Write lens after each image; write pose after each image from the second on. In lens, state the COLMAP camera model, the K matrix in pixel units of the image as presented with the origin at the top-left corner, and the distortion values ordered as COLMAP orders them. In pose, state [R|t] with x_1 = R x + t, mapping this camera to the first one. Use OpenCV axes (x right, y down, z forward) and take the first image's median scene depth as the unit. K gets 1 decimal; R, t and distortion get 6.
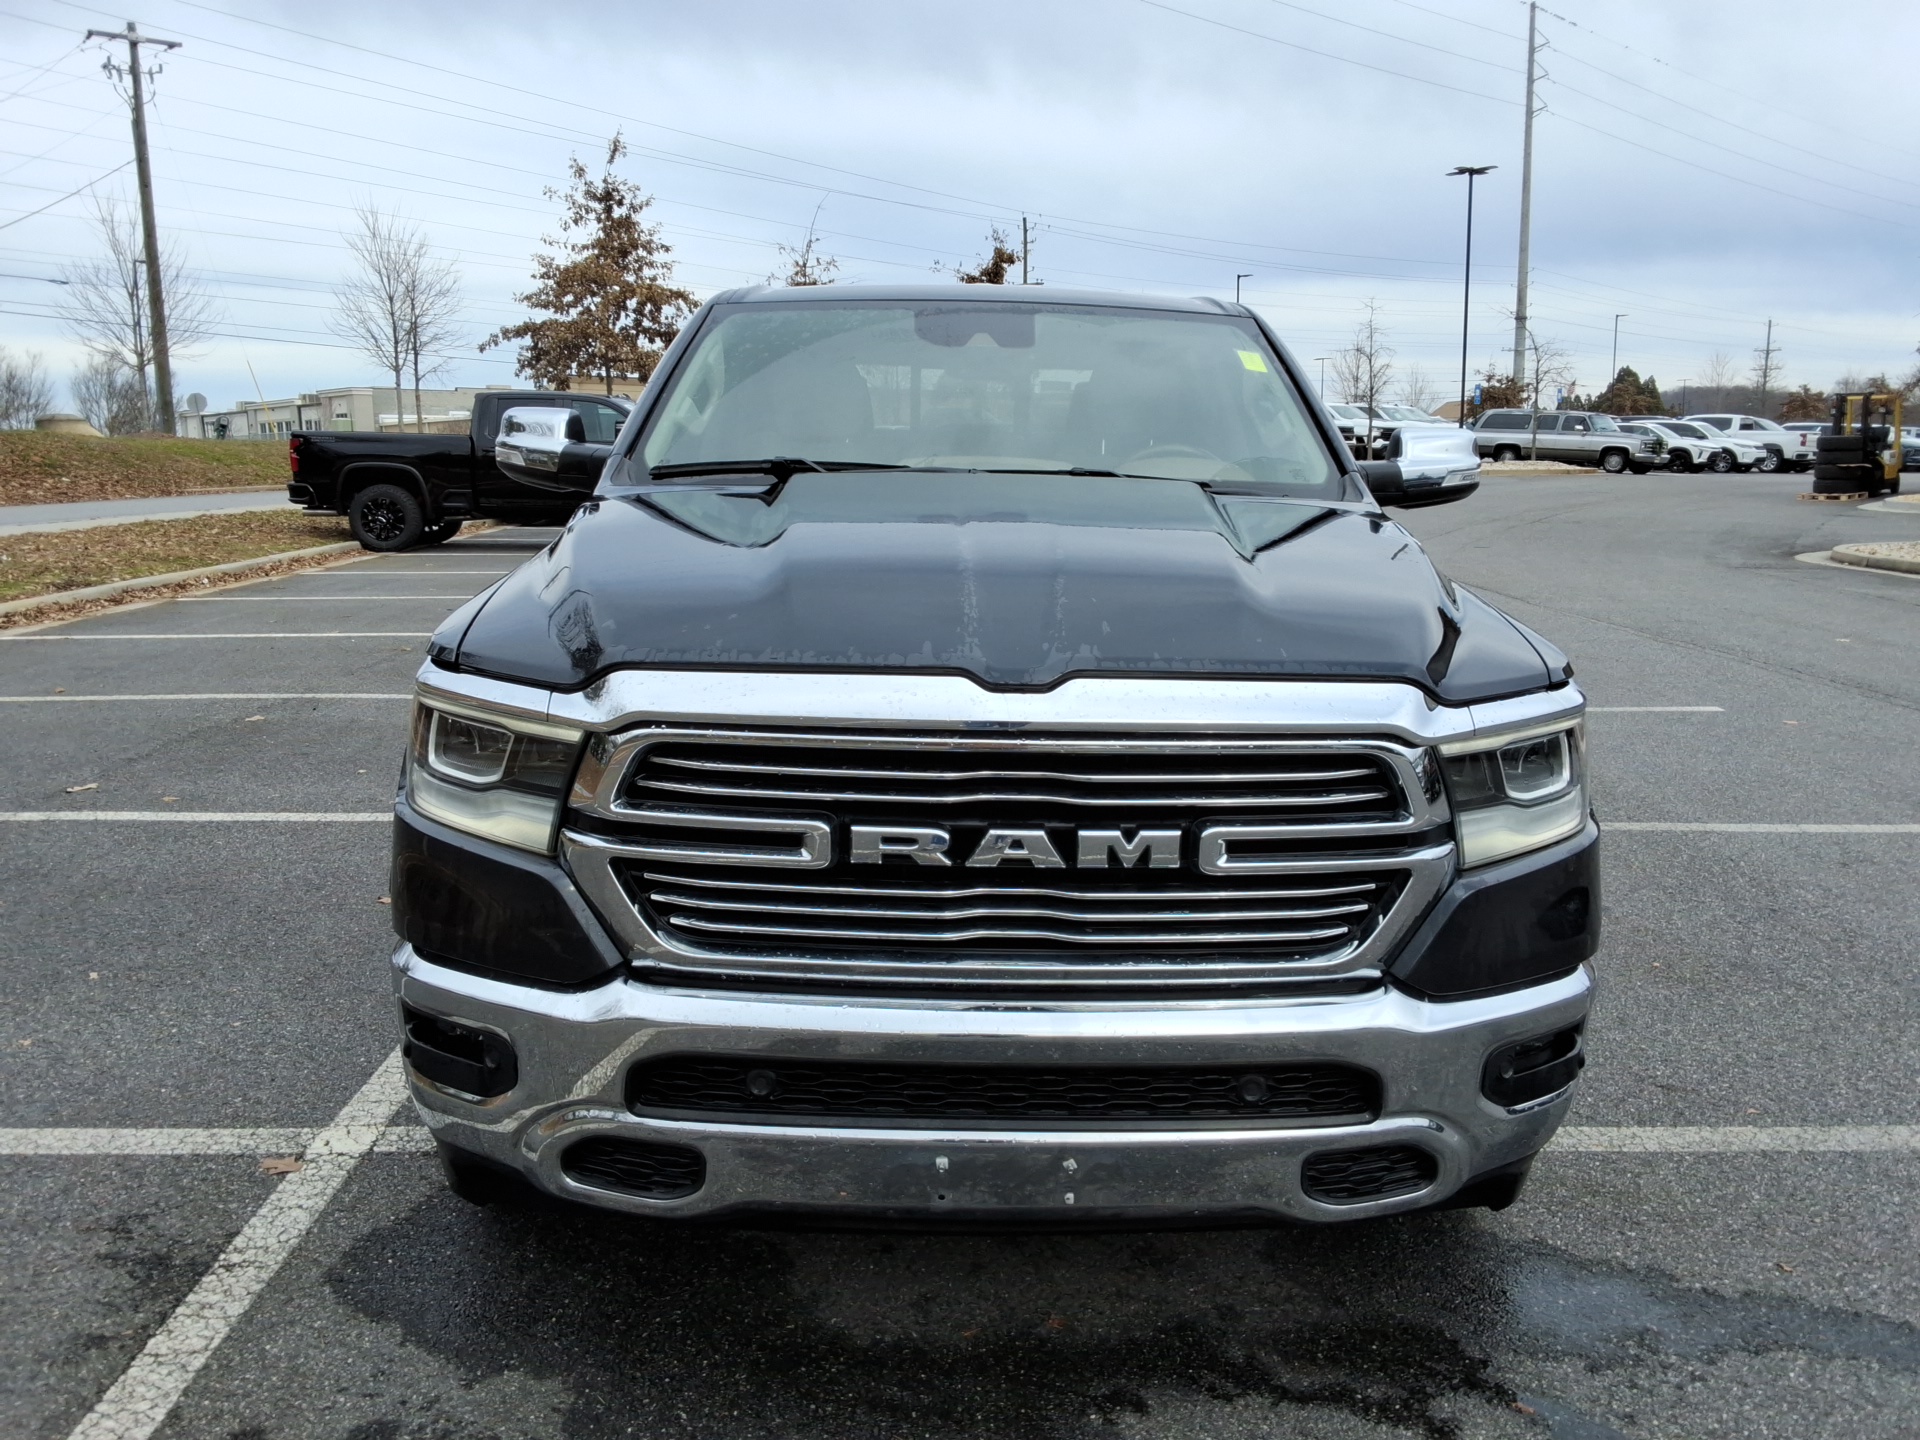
lens RADIAL K [[1524.0, 0, 958.7], [0, 1524.0, 717.5], [0, 0, 1]] dist [0.096005, -0.125779]
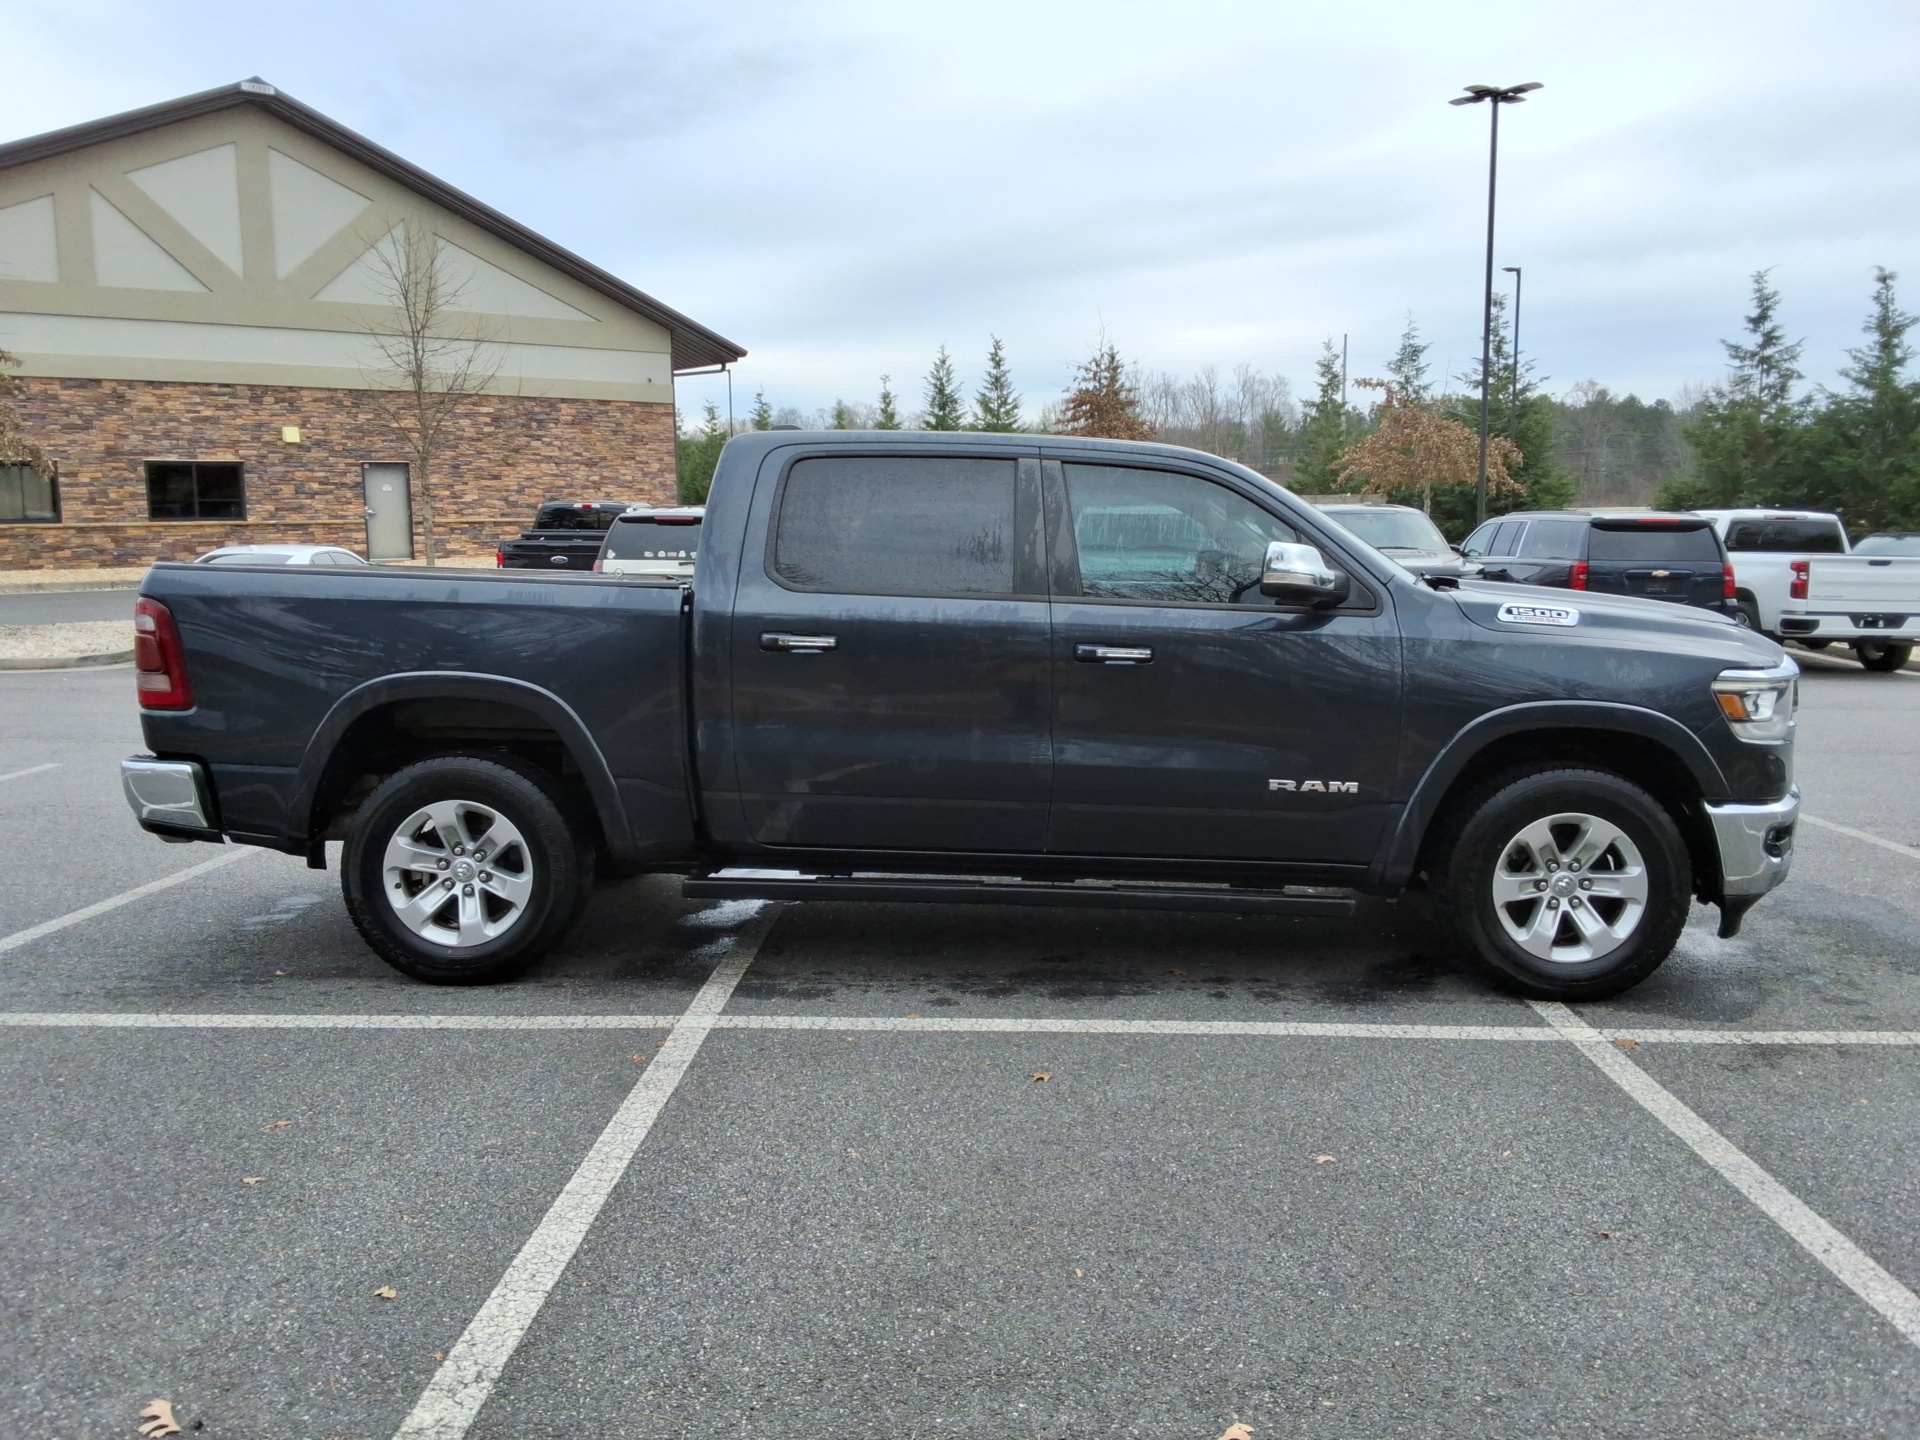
lens RADIAL K [[1524.0, 0, 979.3], [0, 1524.0, 732.6], [0, 0, 1]] dist [0.096005, -0.125779]
pose [[0.042271, -0.129873, 0.990629, -2.157920], [0.171063, 0.977815, 0.120893, -0.336636], [-0.984353, 0.164350, 0.063550, 1.661435]]
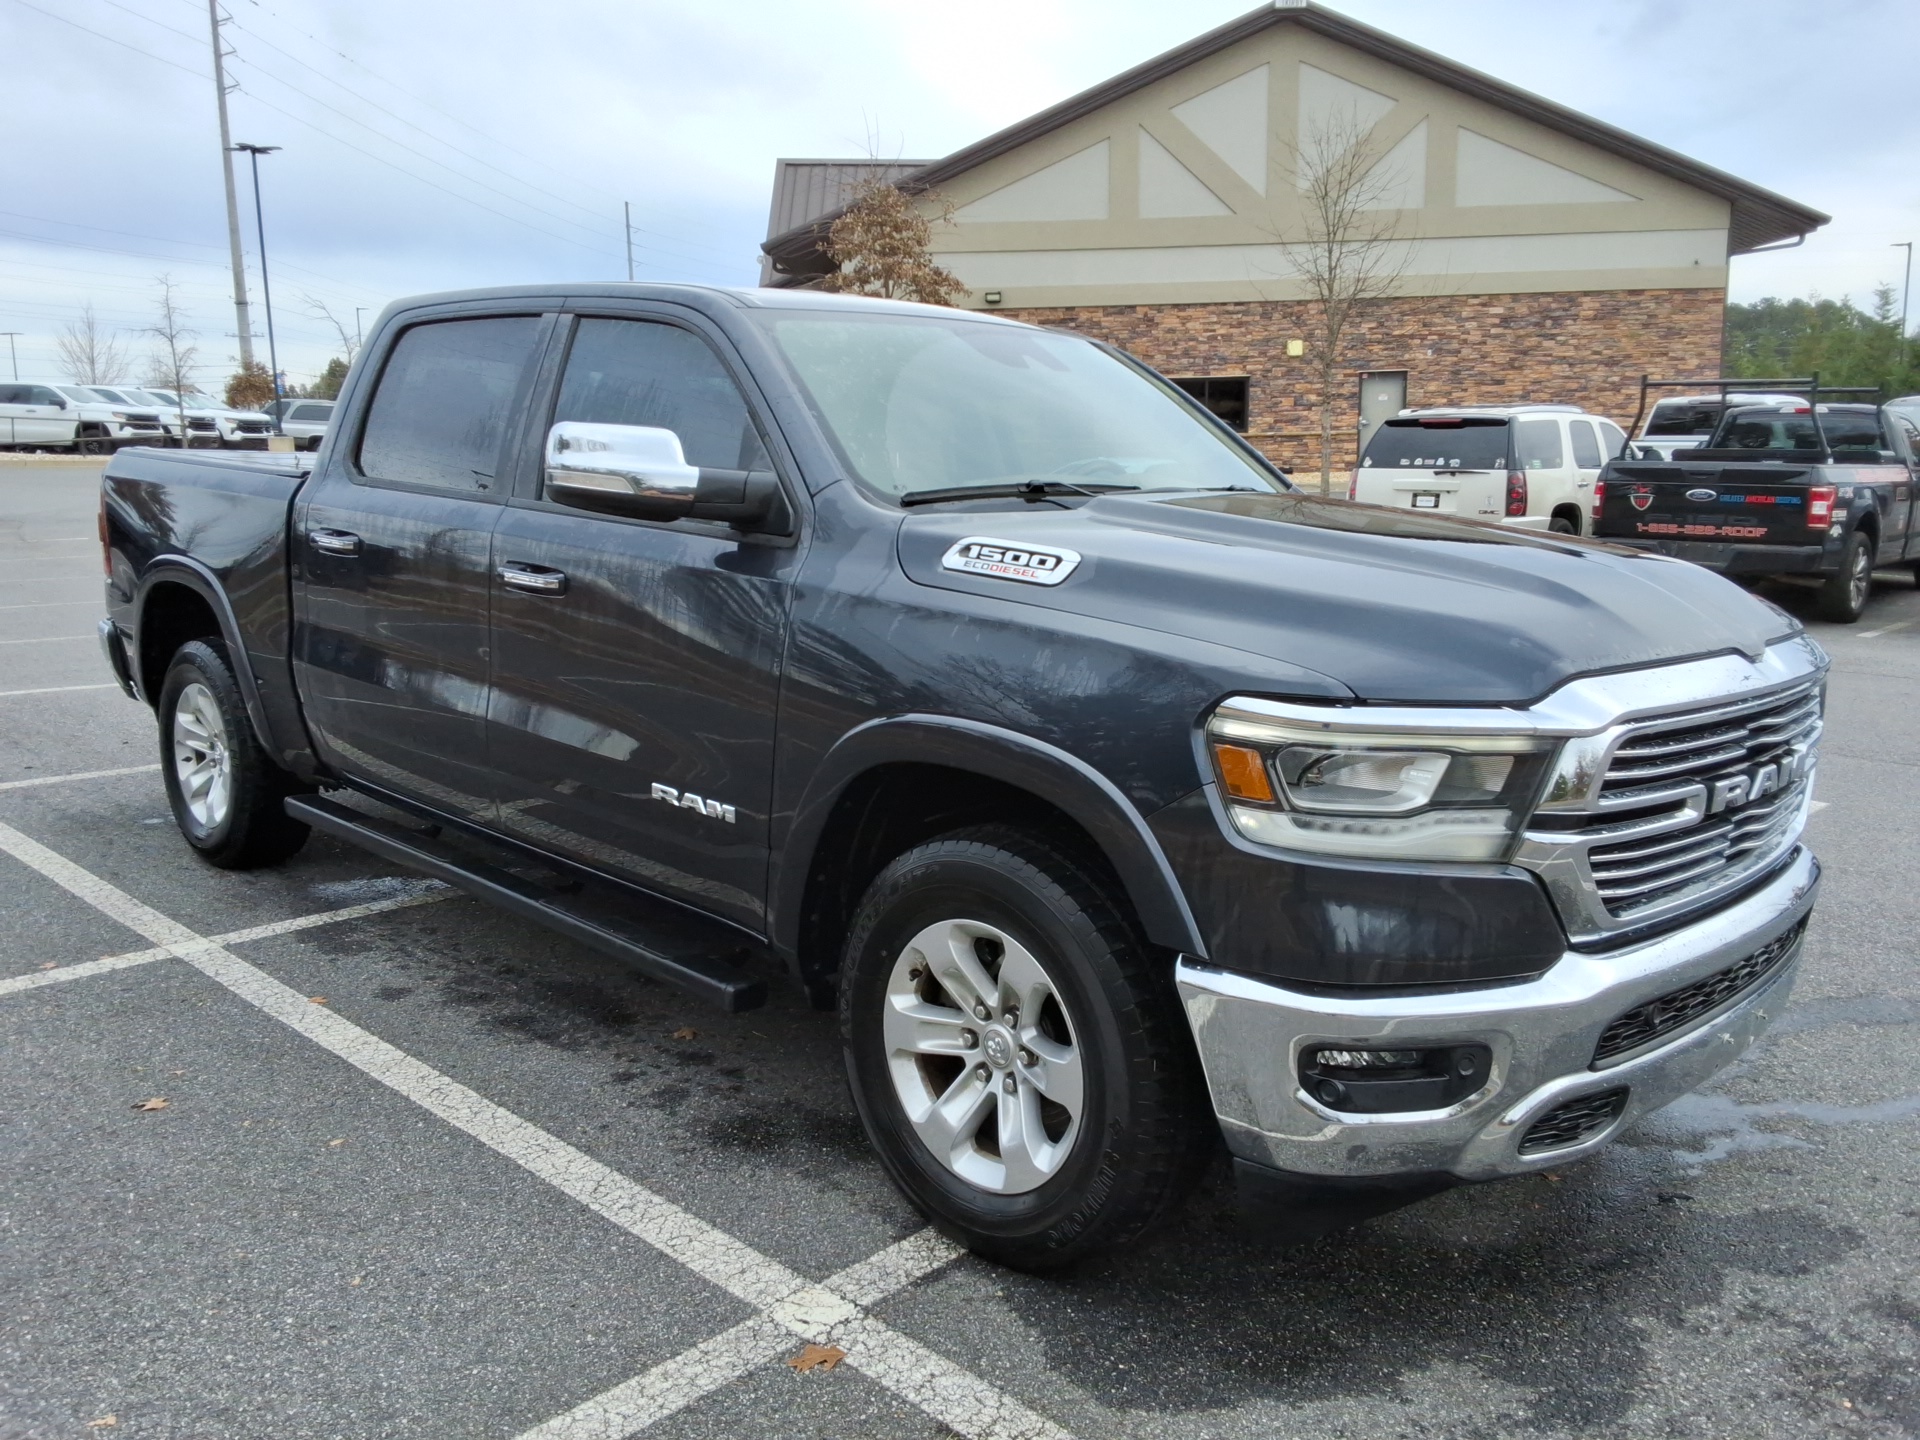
lens RADIAL K [[1524.0, 0, 966.9], [0, 1524.0, 729.0], [0, 0, 1]] dist [0.096005, -0.125779]
pose [[0.706237, -0.128292, 0.696255, -1.016662], [0.119452, 0.990938, 0.061425, -0.090456], [-0.697826, 0.039788, 0.715162, 0.392803]]
